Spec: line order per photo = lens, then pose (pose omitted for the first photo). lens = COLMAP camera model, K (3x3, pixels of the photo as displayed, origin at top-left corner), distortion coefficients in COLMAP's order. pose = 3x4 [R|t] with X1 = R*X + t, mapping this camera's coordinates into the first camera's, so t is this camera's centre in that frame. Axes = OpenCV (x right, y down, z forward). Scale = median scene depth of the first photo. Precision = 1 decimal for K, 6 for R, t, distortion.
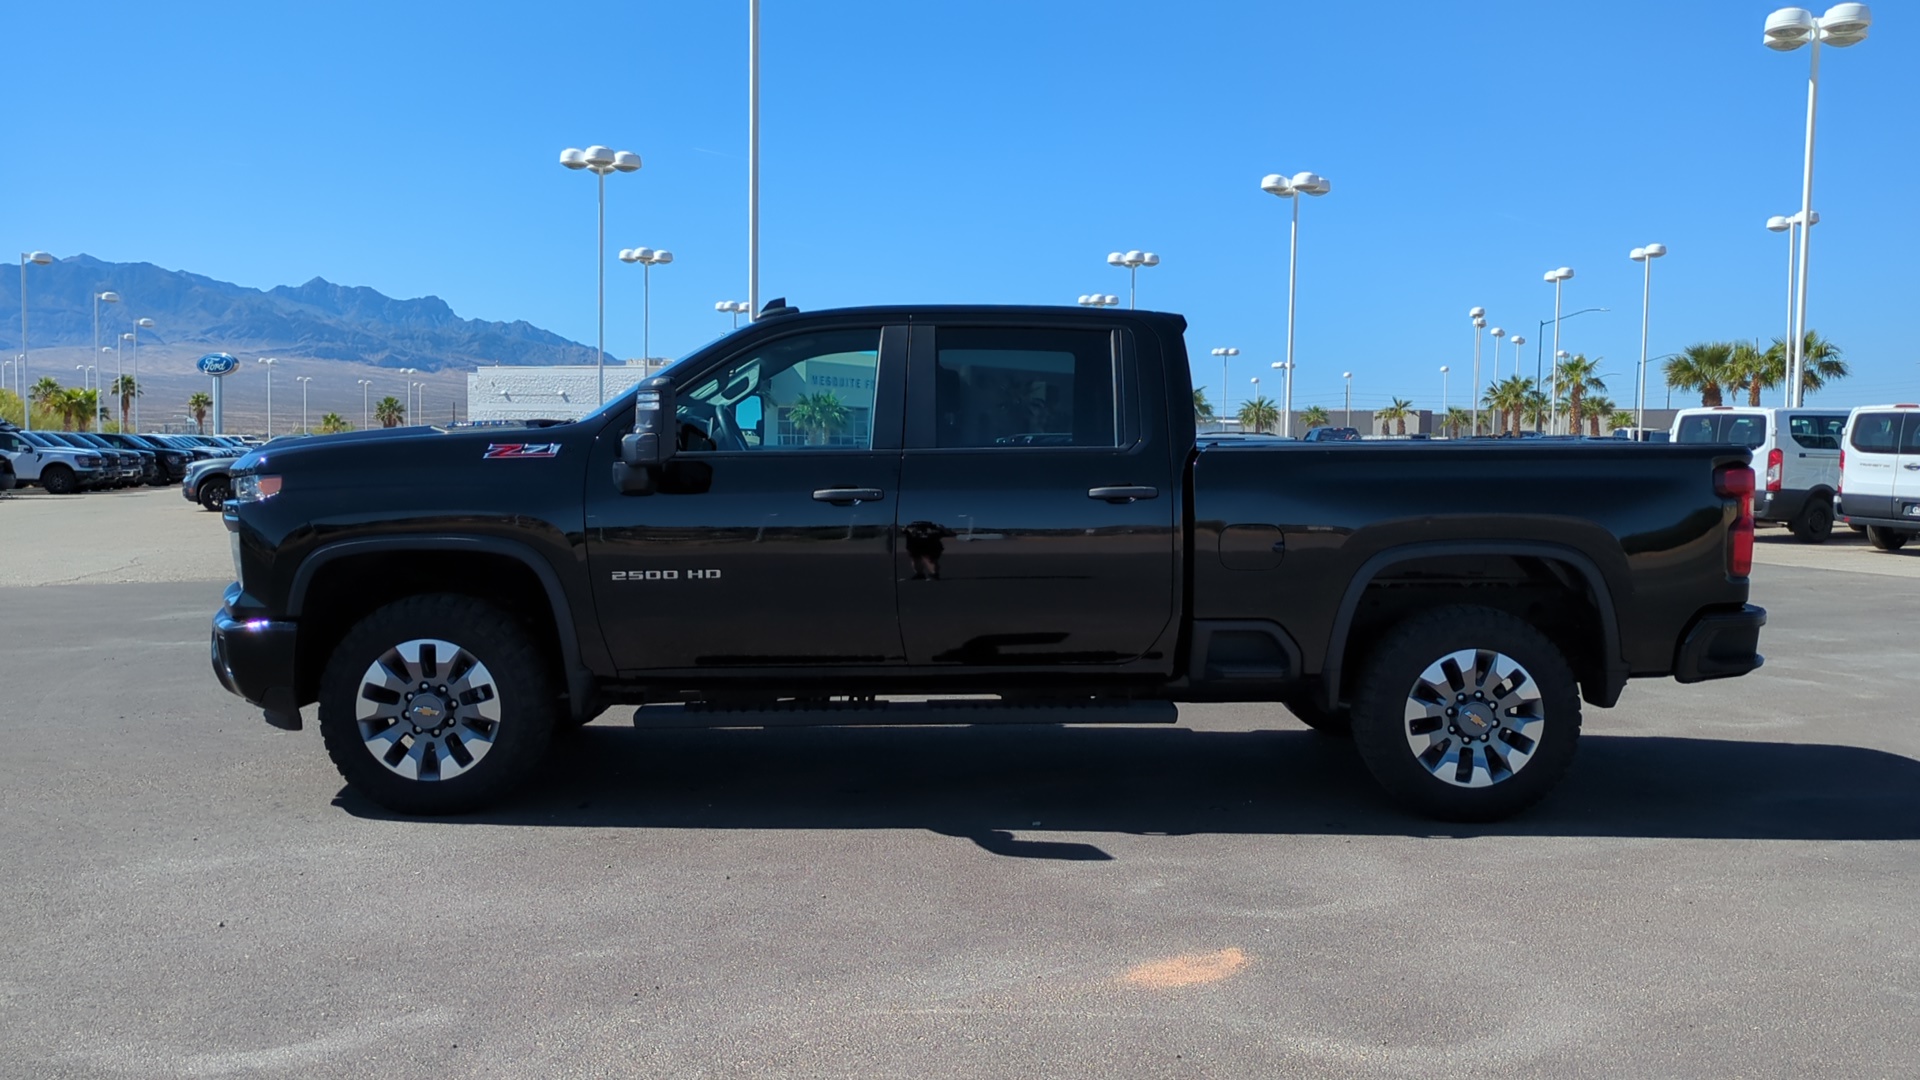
lens RADIAL K [[1664.0, 0, 974.5], [0, 1664.0, 539.1], [0, 0, 1]] dist [0.052829, -0.021474]
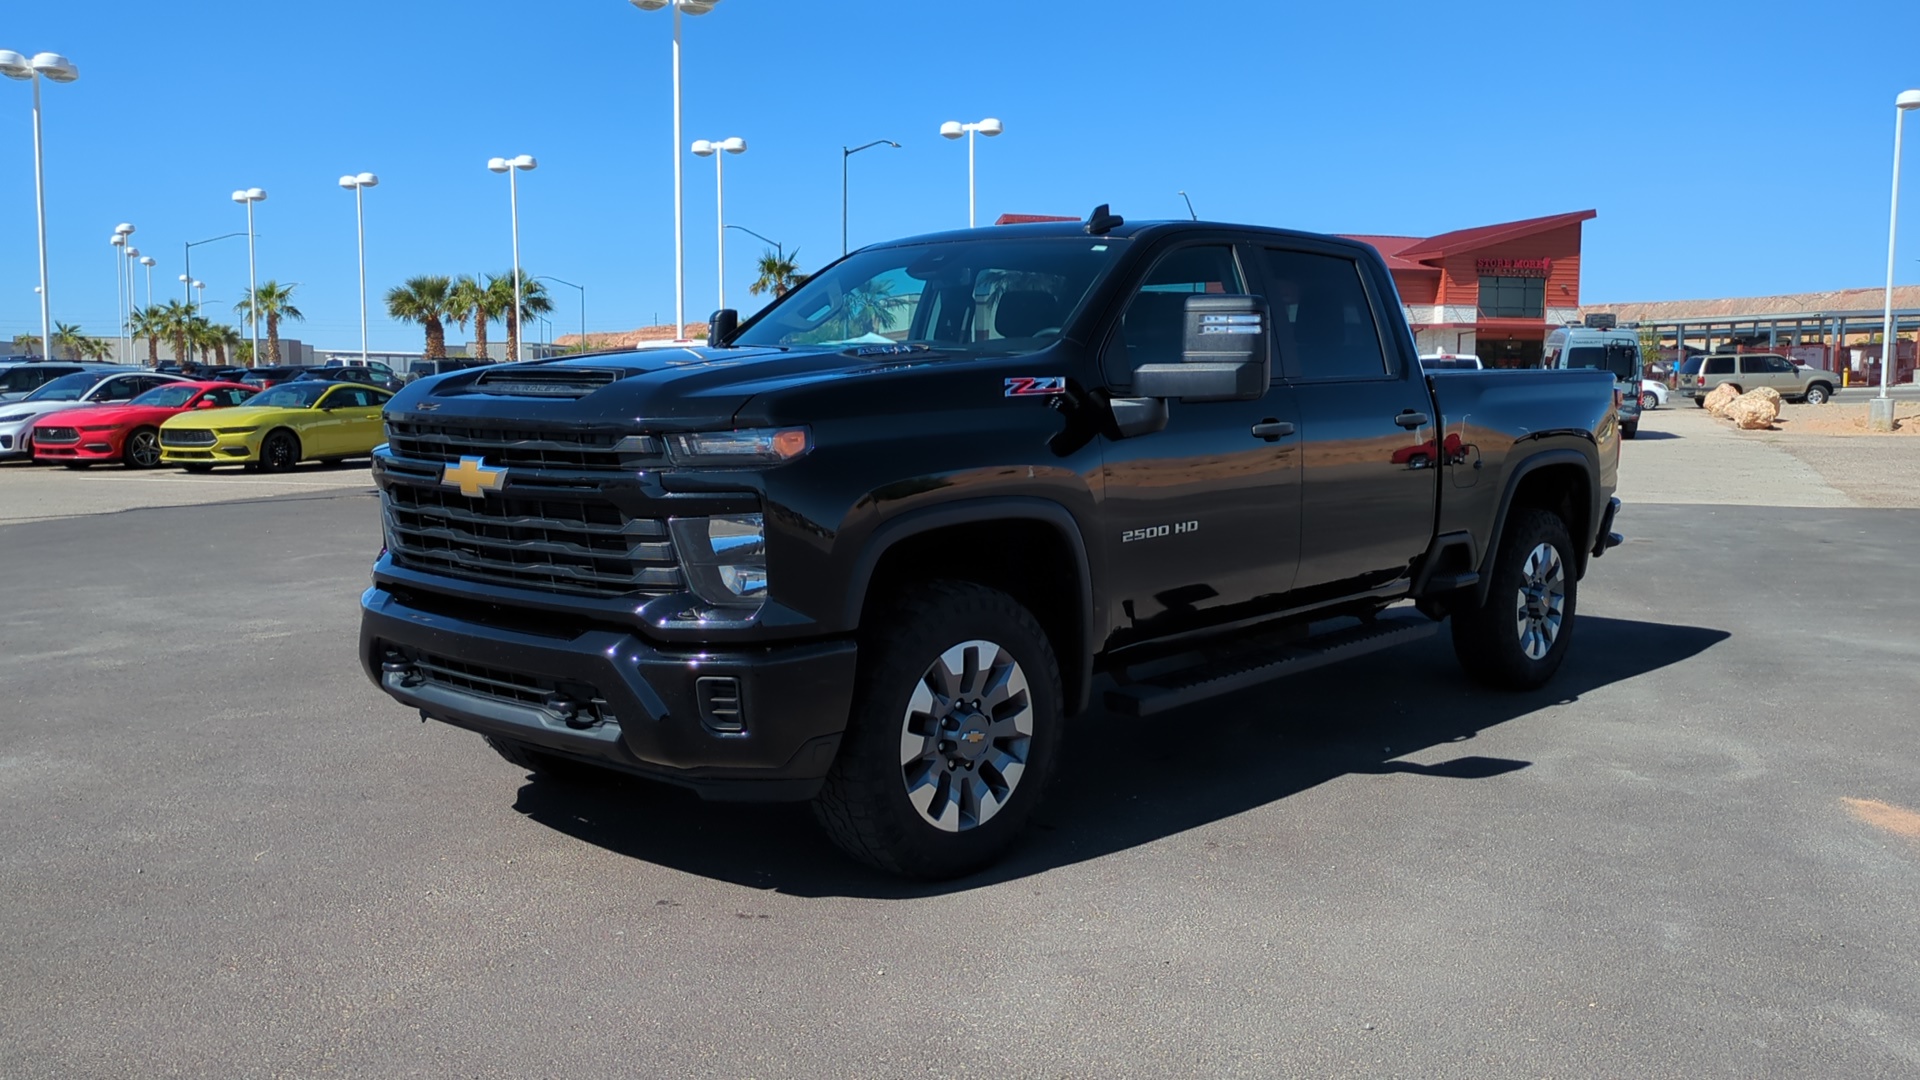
lens RADIAL K [[1679.8, 0, 970.1], [0, 1679.8, 537.3], [0, 0, 1]] dist [0.016555, -0.013421]
pose [[0.675077, -0.074495, 0.733977, -0.864734], [0.045205, 0.997196, 0.059634, -0.030067], [-0.736361, -0.007078, 0.676552, 0.494121]]
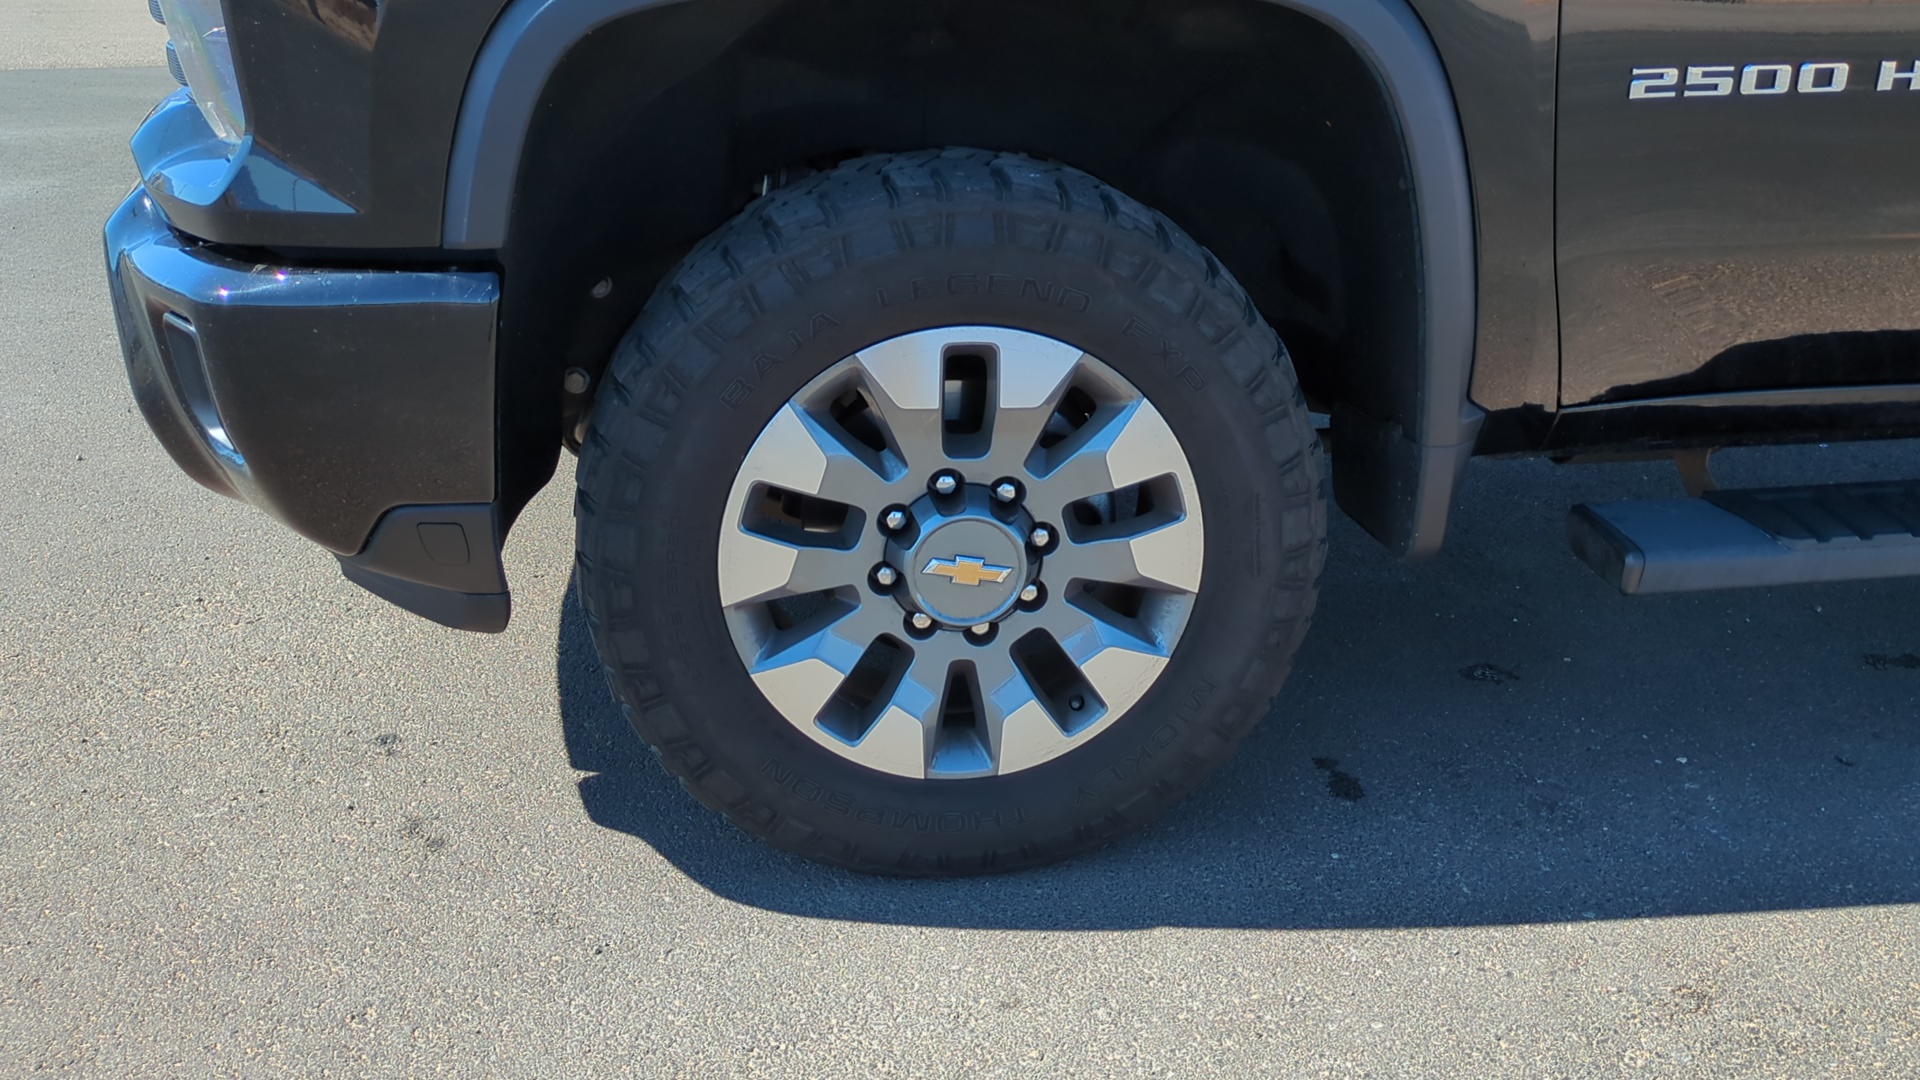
lens RADIAL K [[1599.8, 0, 955.6], [0, 1599.8, 551.2], [0, 0, 1]] dist [0.051633, -0.009683]
pose [[0.990266, -0.040181, 0.133261, -0.364535], [-0.000142, 0.957133, 0.289649, 0.018194], [-0.139187, -0.286849, 0.947810, 0.731554]]
